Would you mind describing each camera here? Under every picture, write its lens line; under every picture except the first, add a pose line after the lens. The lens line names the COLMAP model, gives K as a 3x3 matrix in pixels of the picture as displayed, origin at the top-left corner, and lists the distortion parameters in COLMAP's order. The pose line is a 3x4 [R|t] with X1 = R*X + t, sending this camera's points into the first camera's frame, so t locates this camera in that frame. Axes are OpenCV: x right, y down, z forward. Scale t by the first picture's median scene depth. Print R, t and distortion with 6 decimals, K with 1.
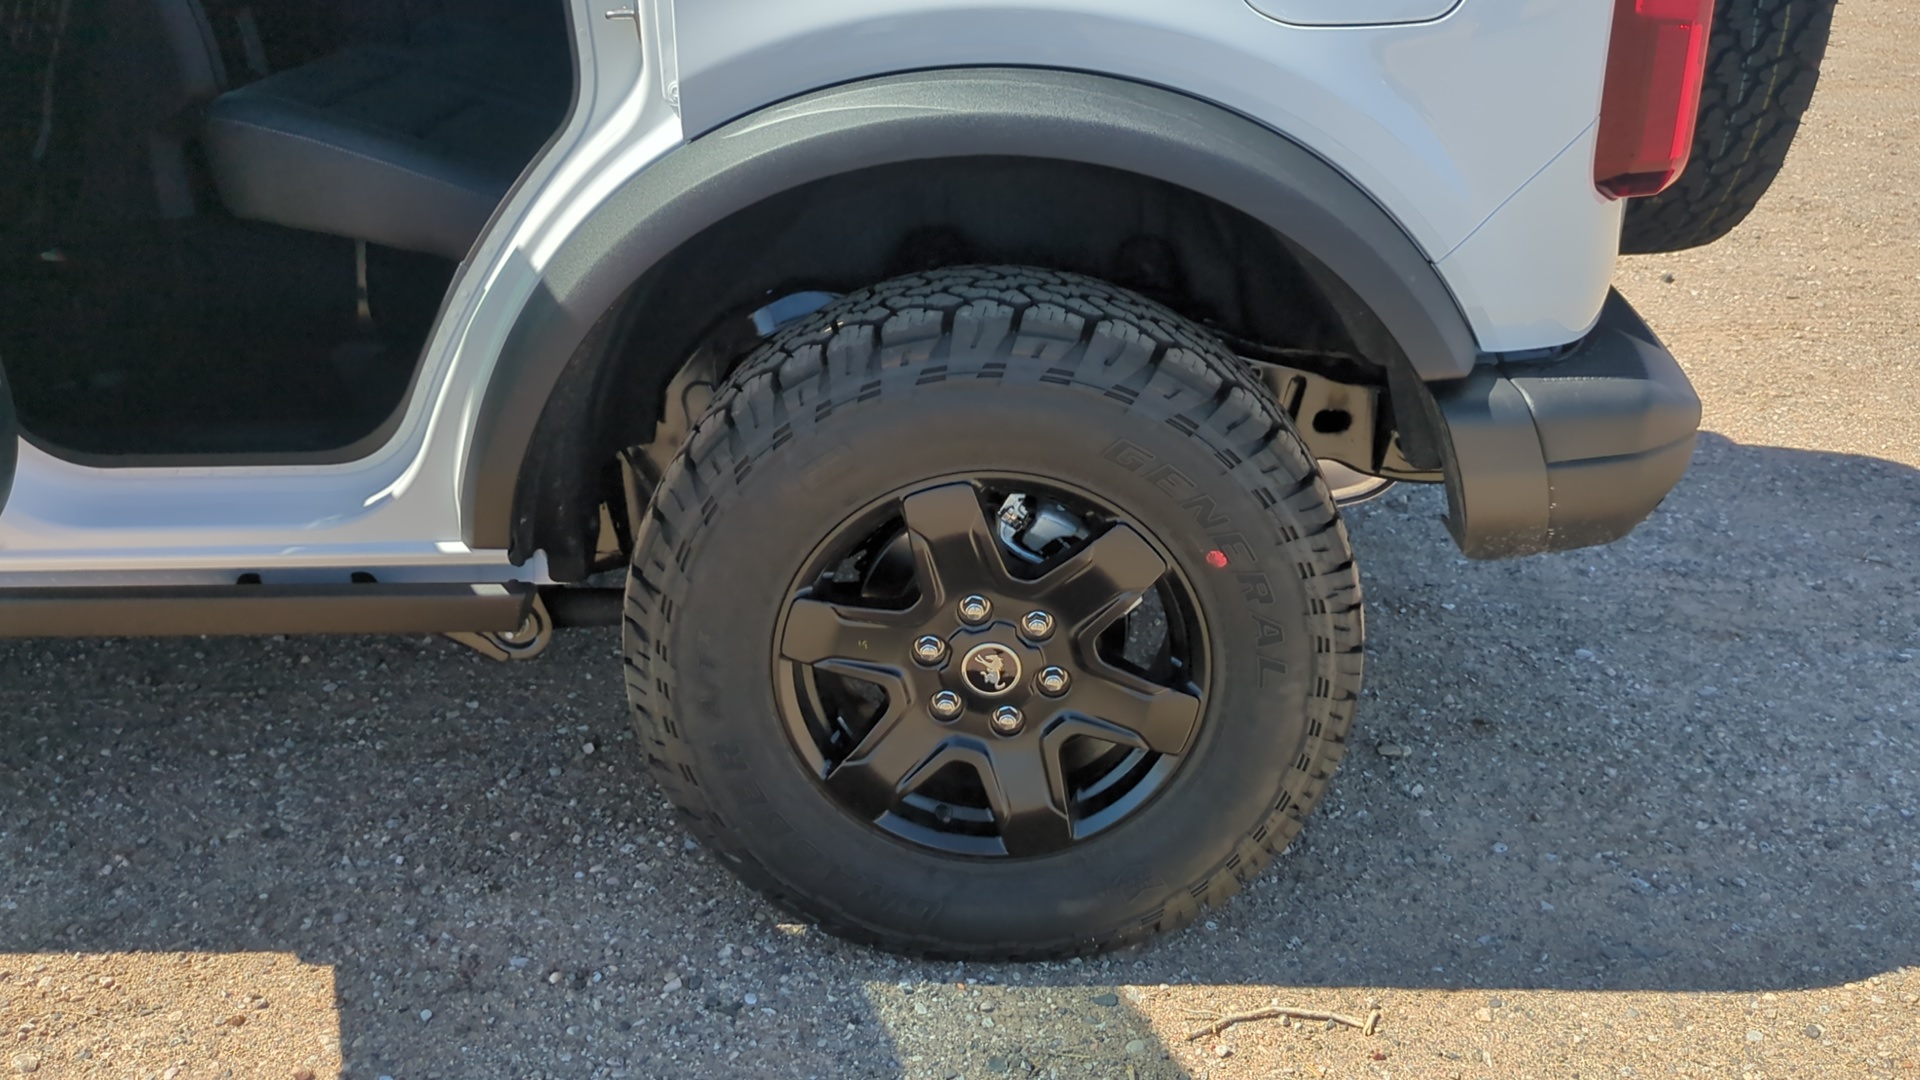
lens RADIAL K [[1617.2, 0, 978.8], [0, 1617.2, 507.4], [0, 0, 1]] dist [0.044840, -0.012483]
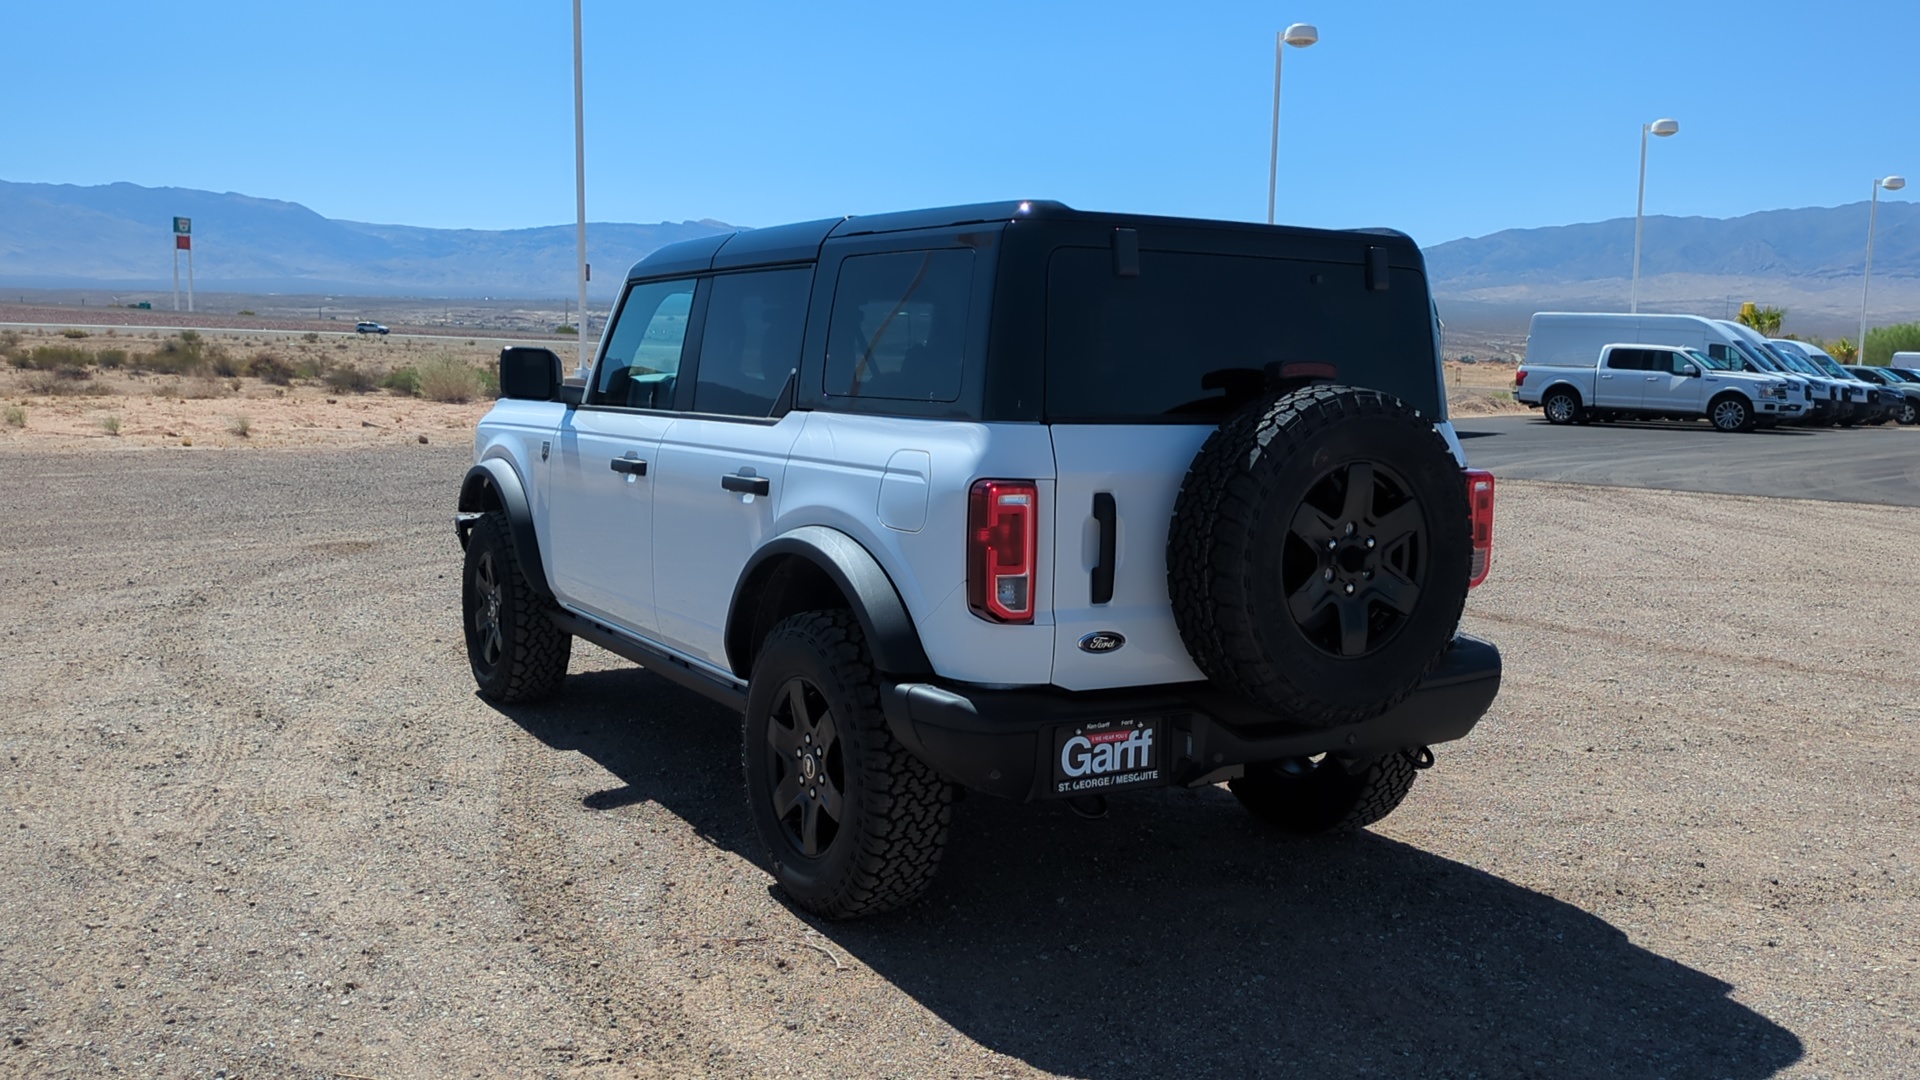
lens RADIAL K [[1617.2, 0, 978.8], [0, 1617.2, 507.4], [0, 0, 1]] dist [0.044840, -0.012483]
pose [[0.557616, 0.111248, -0.822611, 2.118110], [-0.361150, 0.924788, -0.119743, -0.060684], [0.747419, 0.363856, 0.555854, -0.295297]]
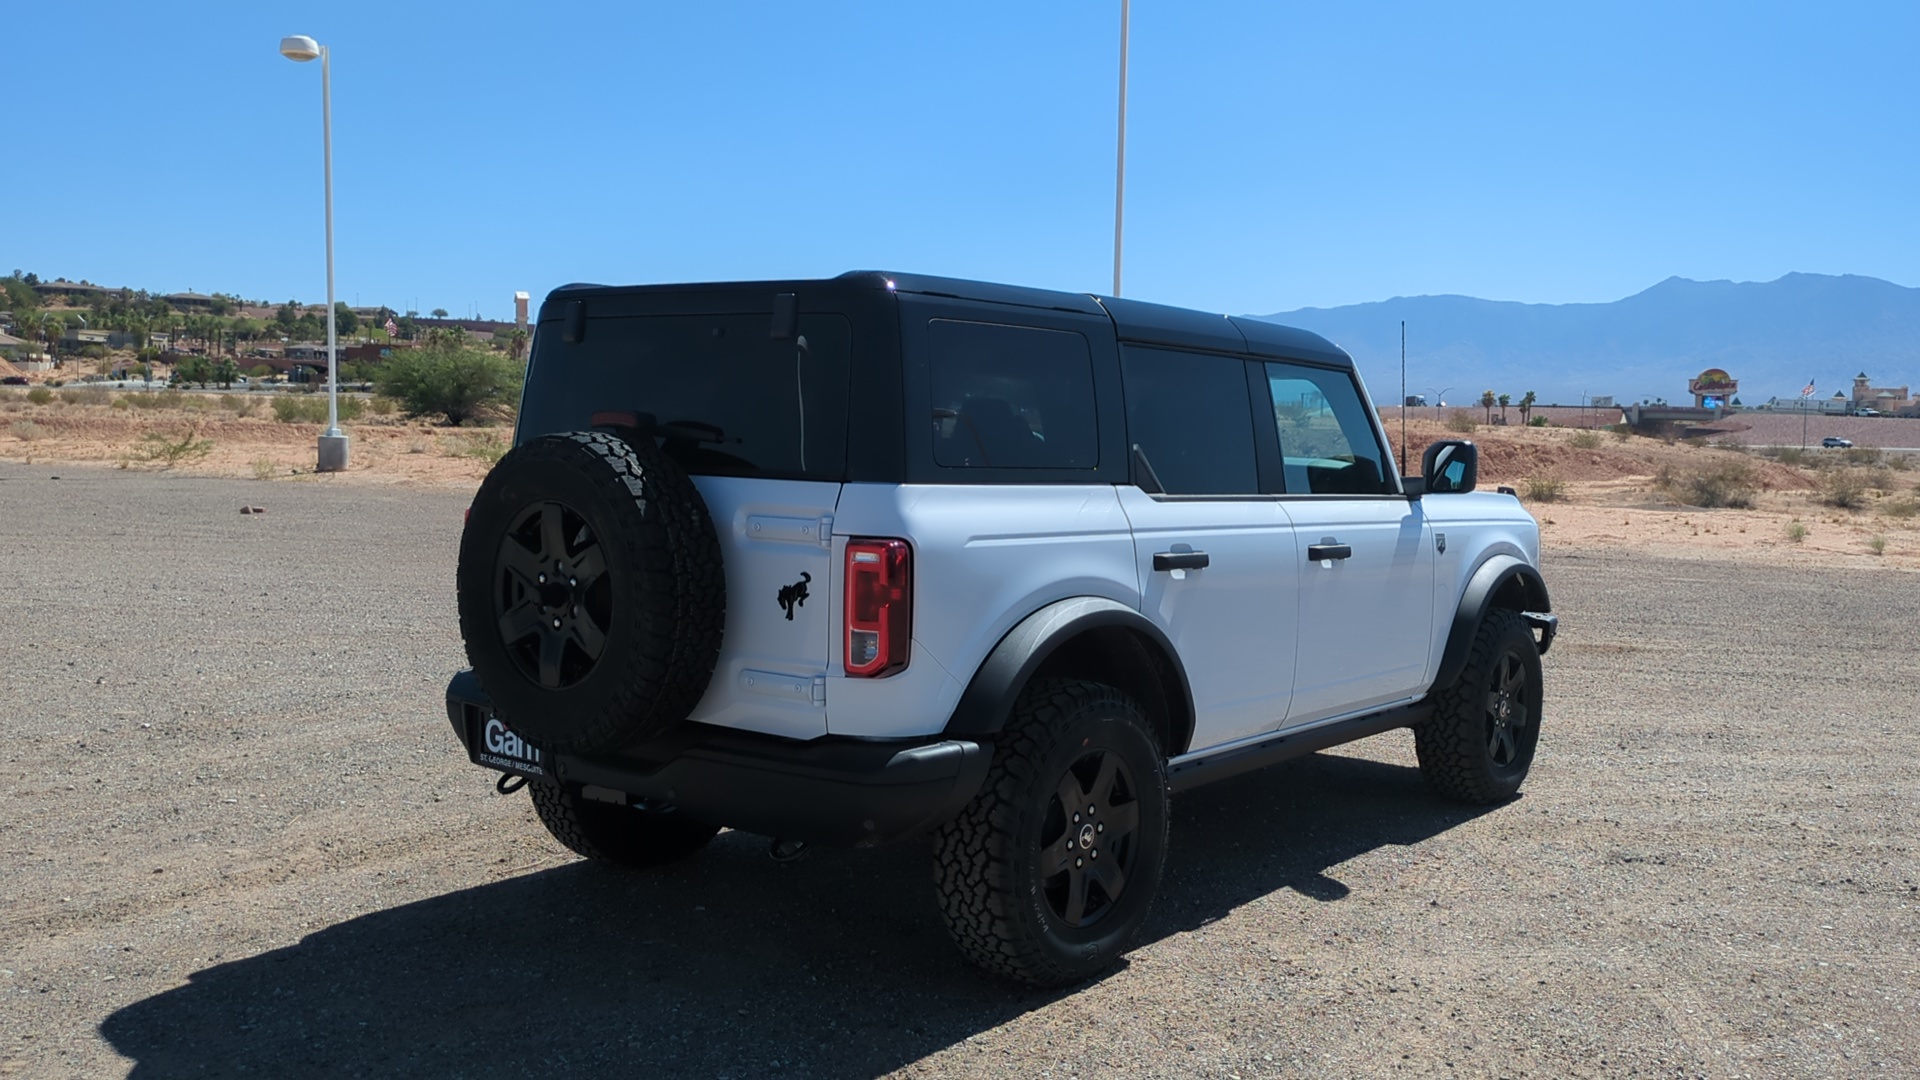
lens RADIAL K [[1617.2, 0, 978.8], [0, 1617.2, 507.4], [0, 0, 1]] dist [0.044840, -0.012483]
pose [[-0.580083, 0.043862, -0.813375, 2.135010], [-0.333467, 0.898251, 0.286261, -1.422649], [0.743171, 0.437289, -0.506434, 2.903444]]
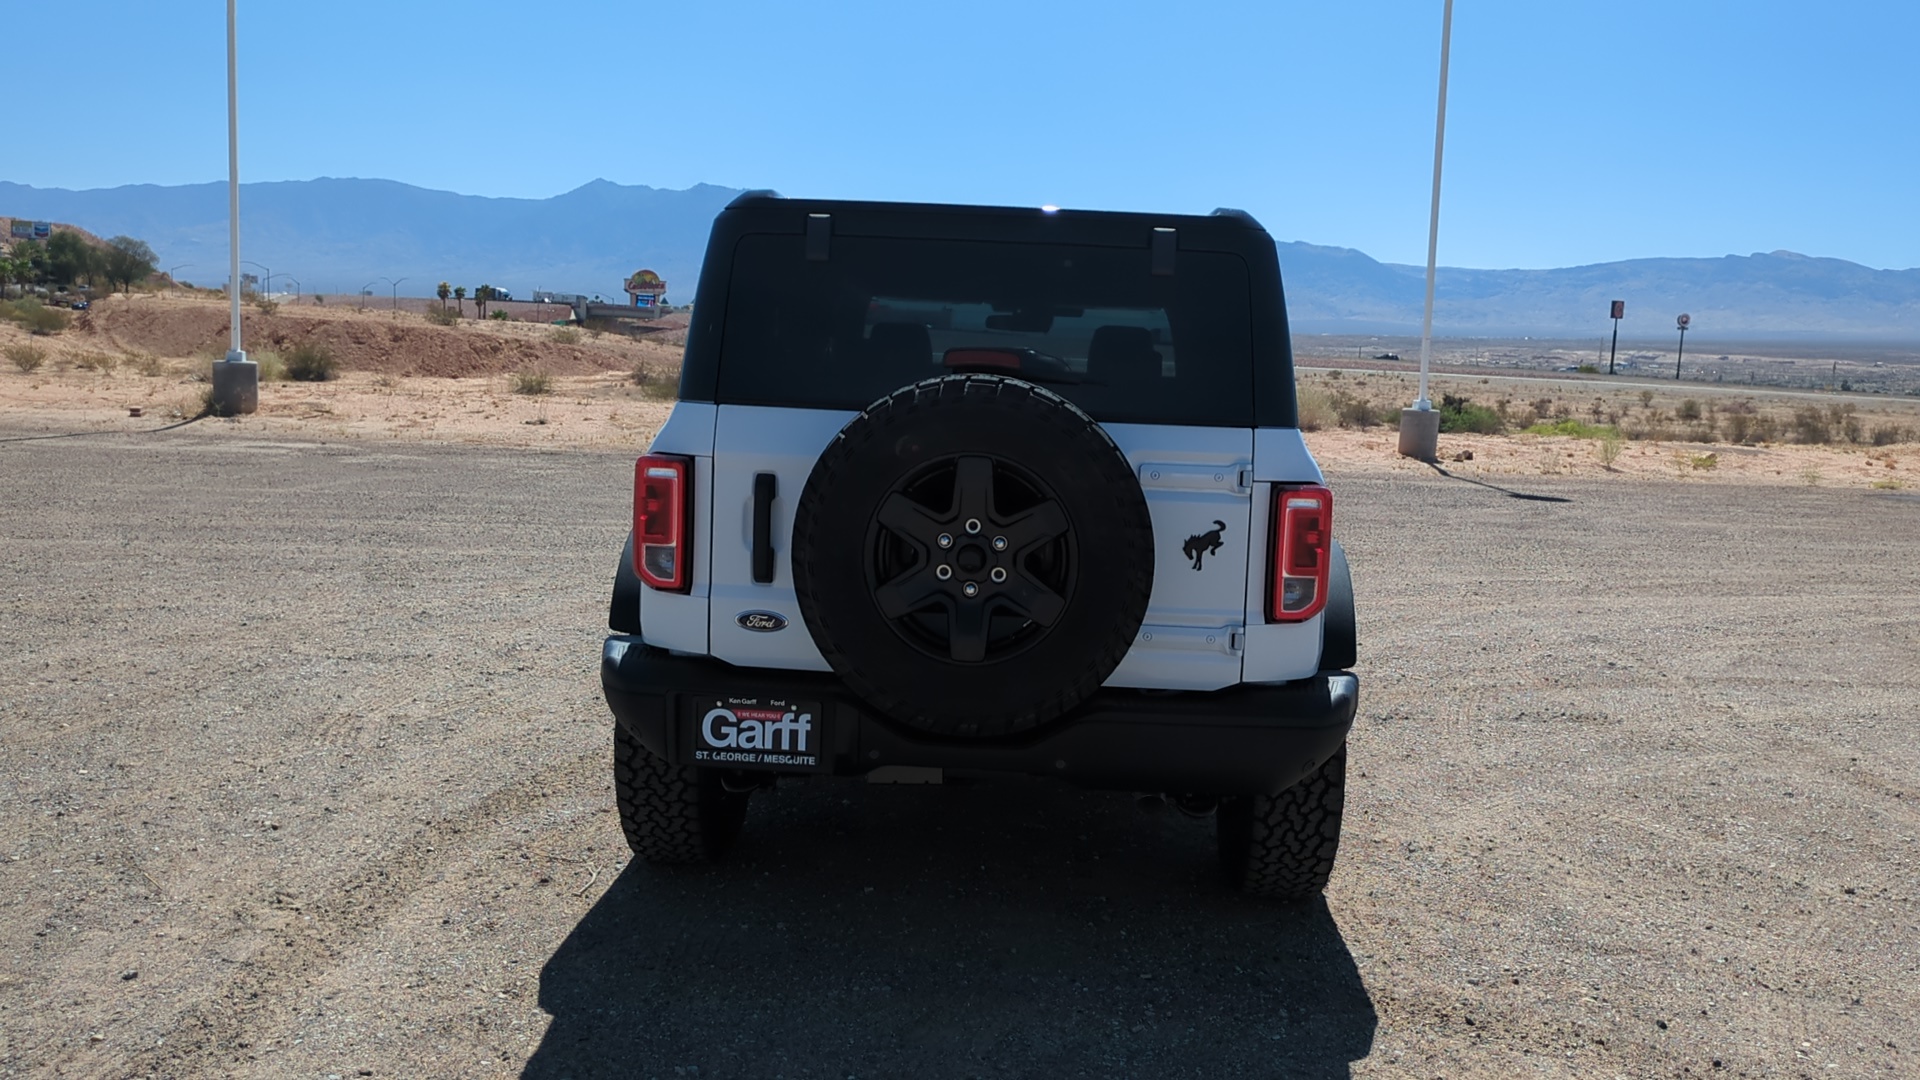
lens RADIAL K [[1617.2, 0, 978.8], [0, 1617.2, 507.4], [0, 0, 1]] dist [0.044840, -0.012483]
pose [[-0.006363, 0.110456, -0.993861, 2.625370], [-0.433277, 0.895437, 0.102292, -0.713178], [0.901238, 0.431268, 0.042160, 1.224791]]
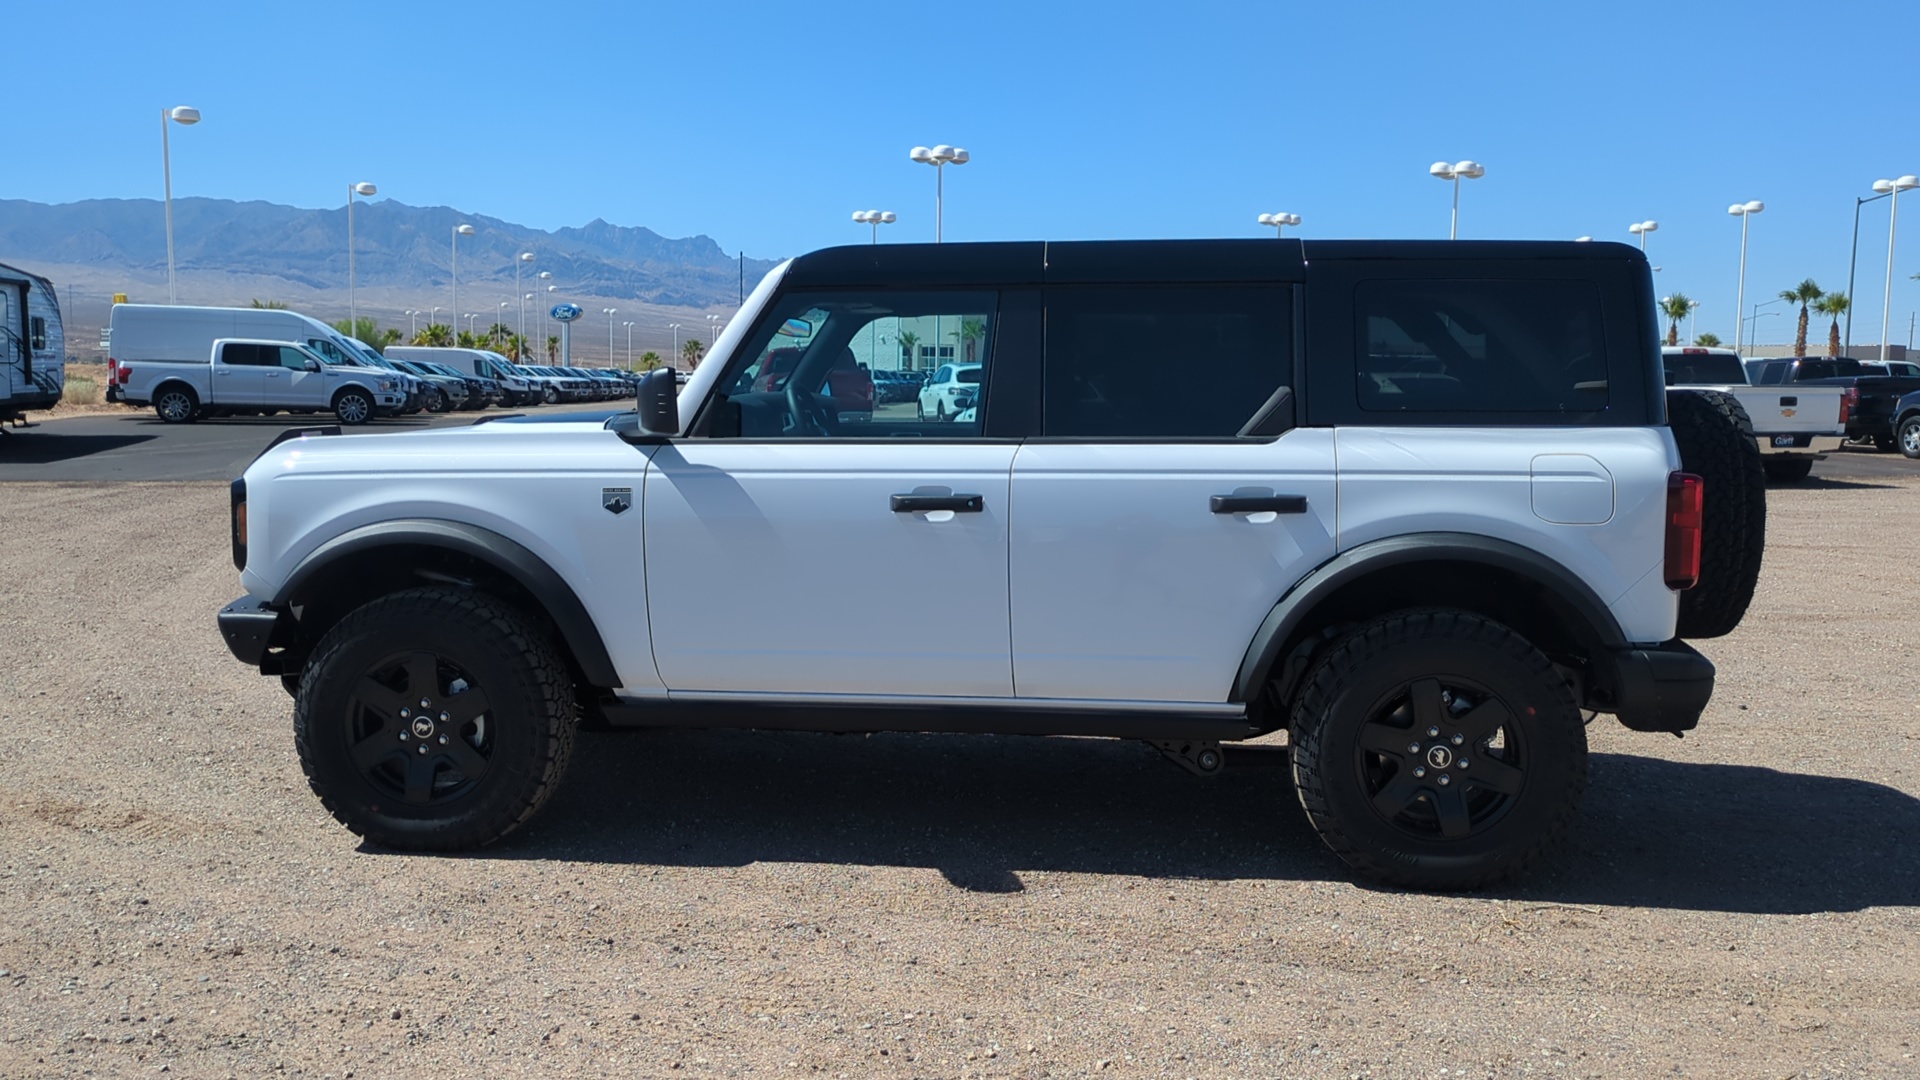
lens RADIAL K [[1617.2, 0, 978.8], [0, 1617.2, 507.4], [0, 0, 1]] dist [0.044840, -0.012483]
pose [[0.996222, 0.036651, -0.078735, -0.538329], [-0.059886, 0.946485, -0.317144, 0.592947], [0.062898, 0.320661, 0.945104, -1.634416]]
